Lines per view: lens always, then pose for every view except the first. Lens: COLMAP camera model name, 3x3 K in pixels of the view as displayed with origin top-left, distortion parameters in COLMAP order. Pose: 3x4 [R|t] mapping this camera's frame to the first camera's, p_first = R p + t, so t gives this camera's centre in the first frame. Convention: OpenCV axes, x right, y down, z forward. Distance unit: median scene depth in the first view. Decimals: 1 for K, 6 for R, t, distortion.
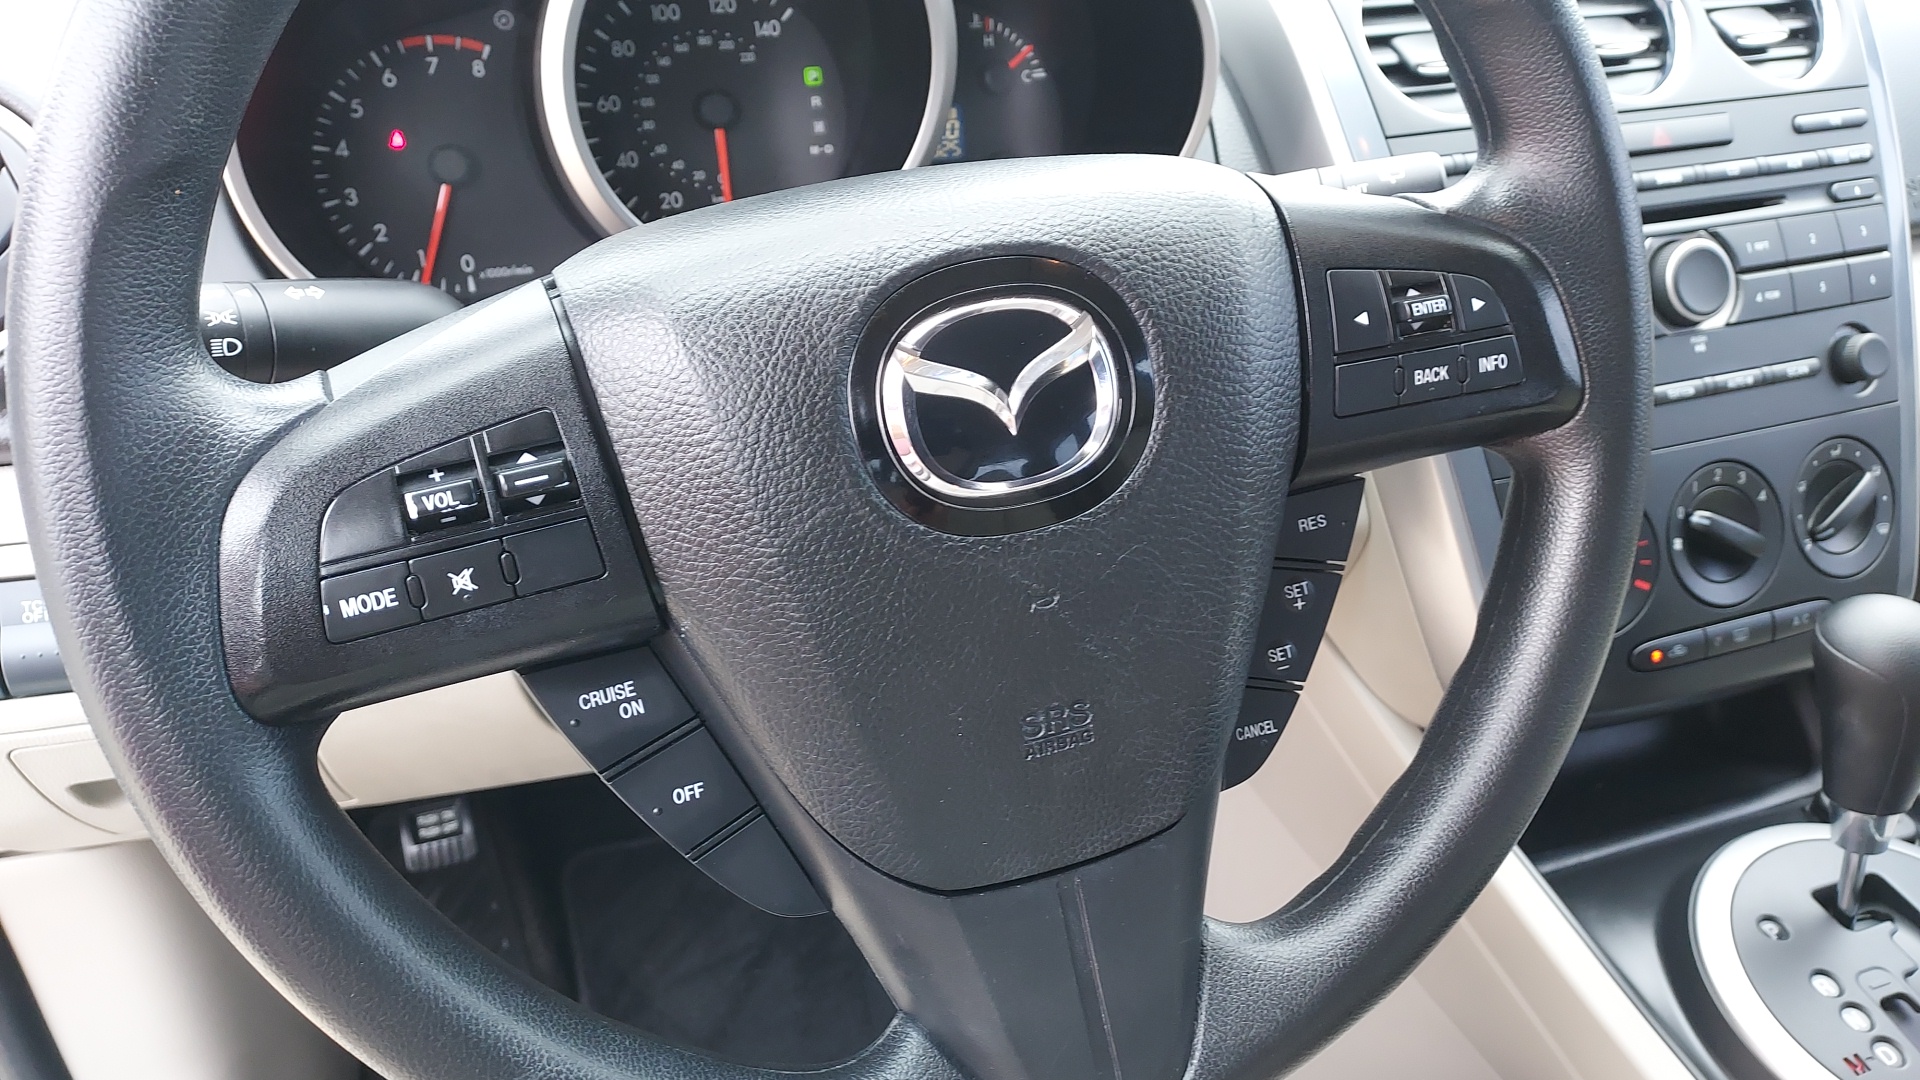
lens RADIAL K [[1407.2, 0, 949.6], [0, 1407.2, 518.3], [0, 0, 1]] dist [0.061209, -0.044143]
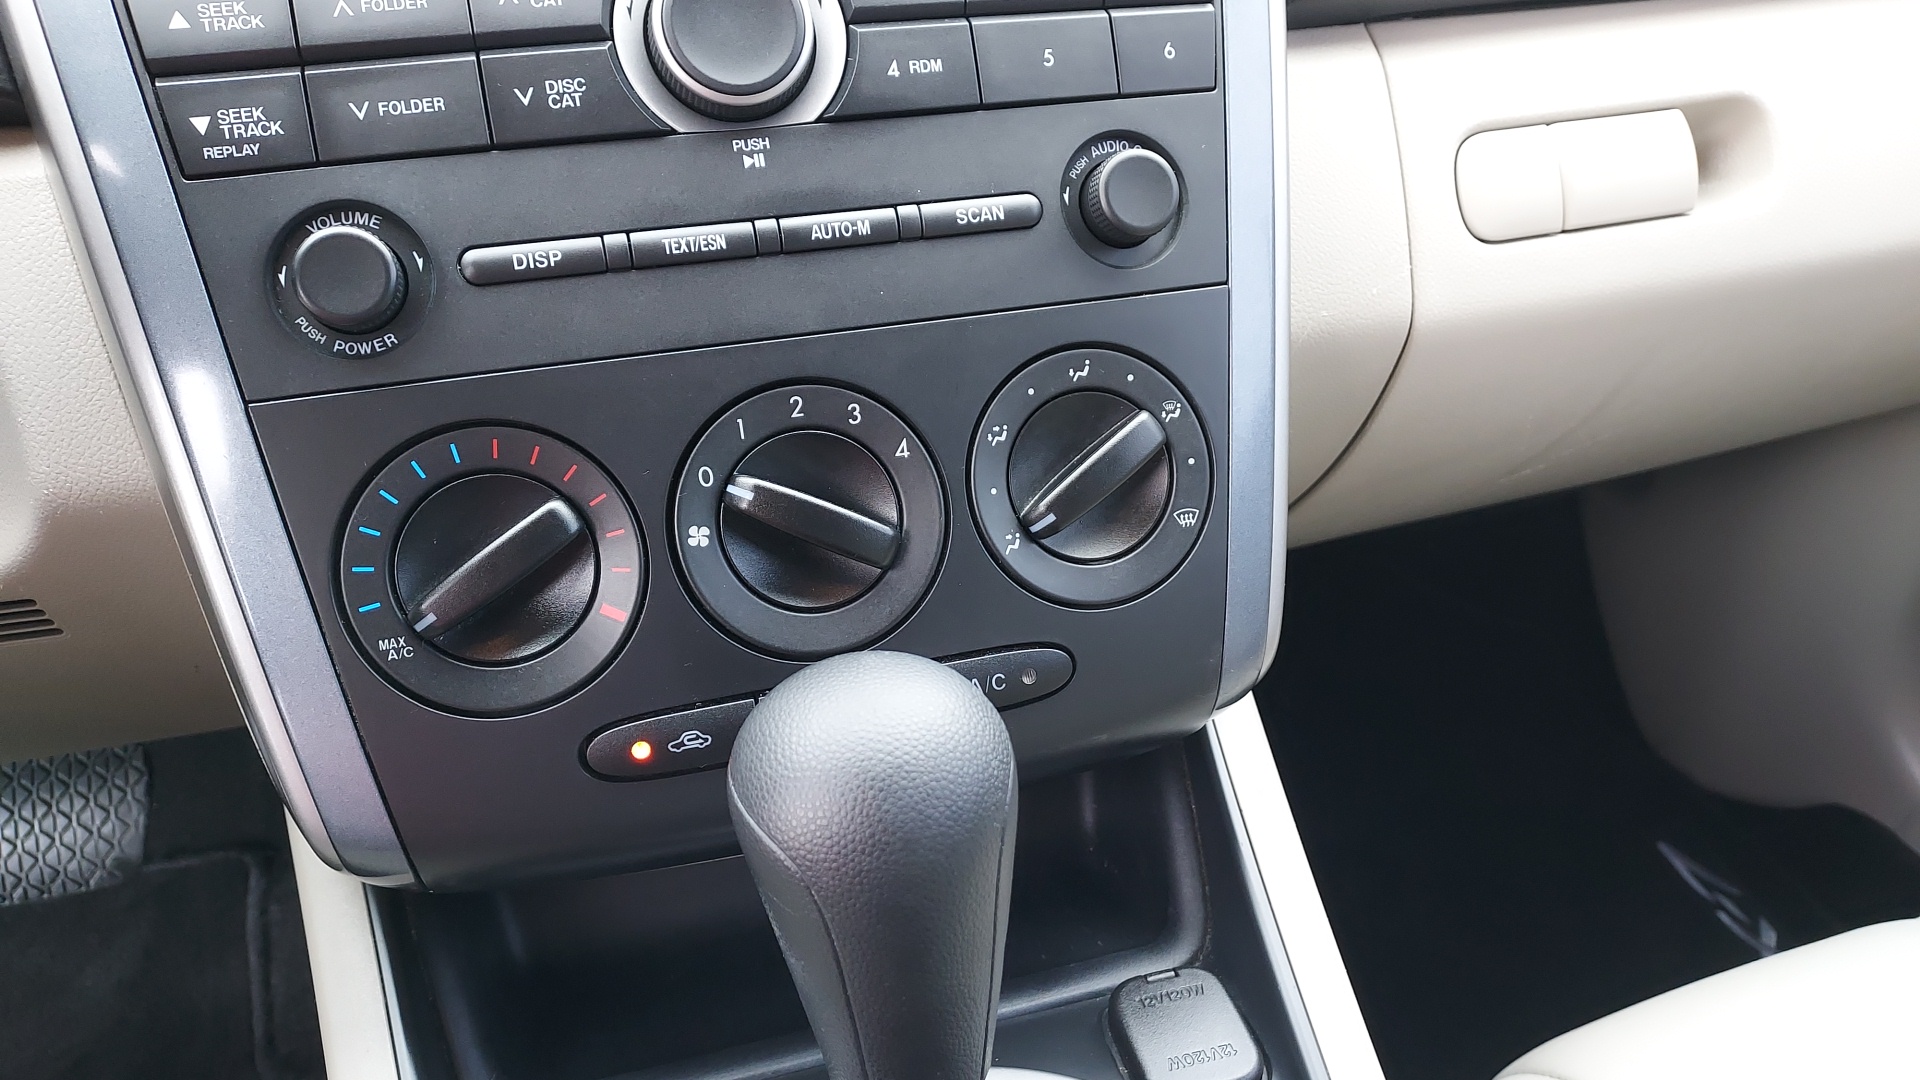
lens RADIAL K [[1407.2, 0, 970.7], [0, 1407.2, 529.6], [0, 0, 1]] dist [0.061209, -0.044143]
pose [[0.997734, 0.019289, -0.064460, 0.632930], [-0.018372, 0.999722, 0.014795, 0.005793], [0.064727, -0.013577, 0.997811, 0.482592]]
